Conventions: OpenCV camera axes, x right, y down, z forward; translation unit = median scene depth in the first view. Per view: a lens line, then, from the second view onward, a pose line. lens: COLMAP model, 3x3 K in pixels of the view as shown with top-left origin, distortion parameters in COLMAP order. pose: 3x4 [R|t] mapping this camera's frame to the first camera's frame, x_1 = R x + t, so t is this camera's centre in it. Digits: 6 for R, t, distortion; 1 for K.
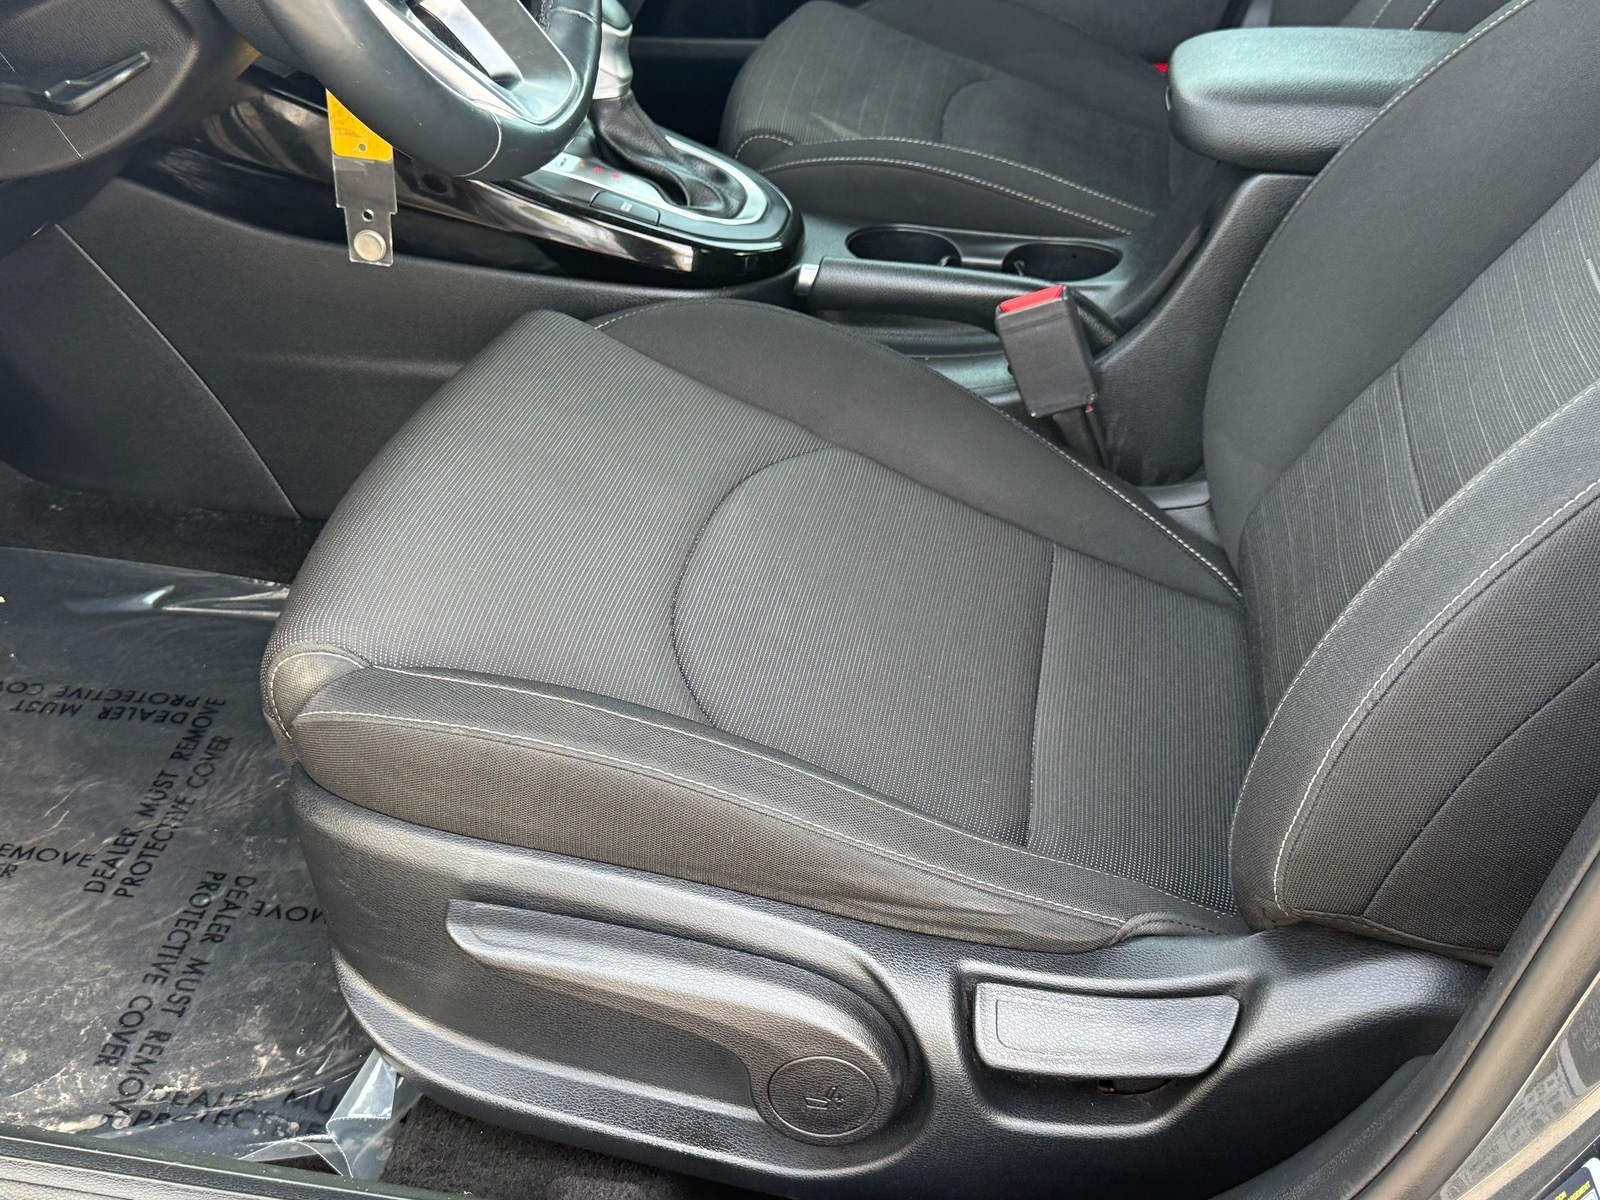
lens RADIAL K [[1766.1, 0, 798.0], [0, 1766.1, 602.4], [0, 0, 1]] dist [0.072615, 0.000000]
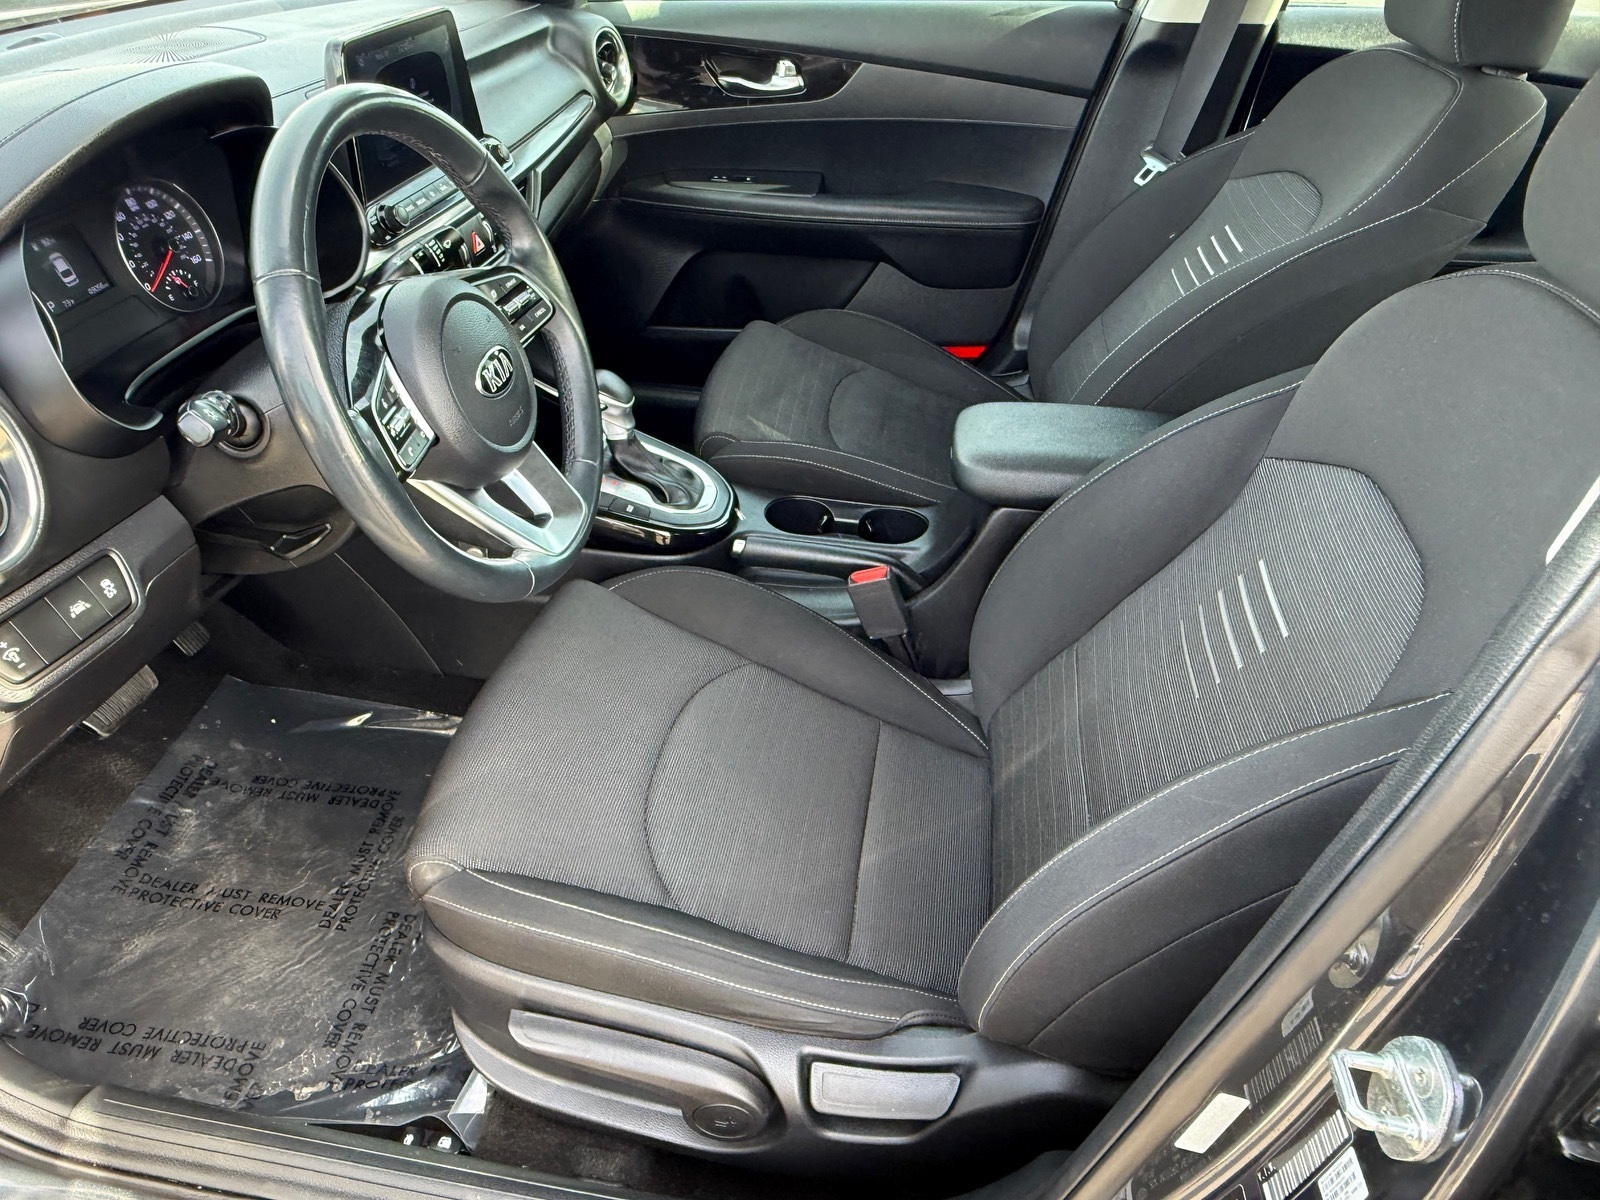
lens RADIAL K [[1065.5, 0, 759.6], [0, 1065.5, 613.4], [0, 0, 1]] dist [0.034419, -0.005866]
pose [[0.999823, 0.001634, -0.018741, 0.049874], [-0.000227, 0.997194, 0.074858, -0.221395], [0.018811, -0.074840, 0.997018, -0.013267]]
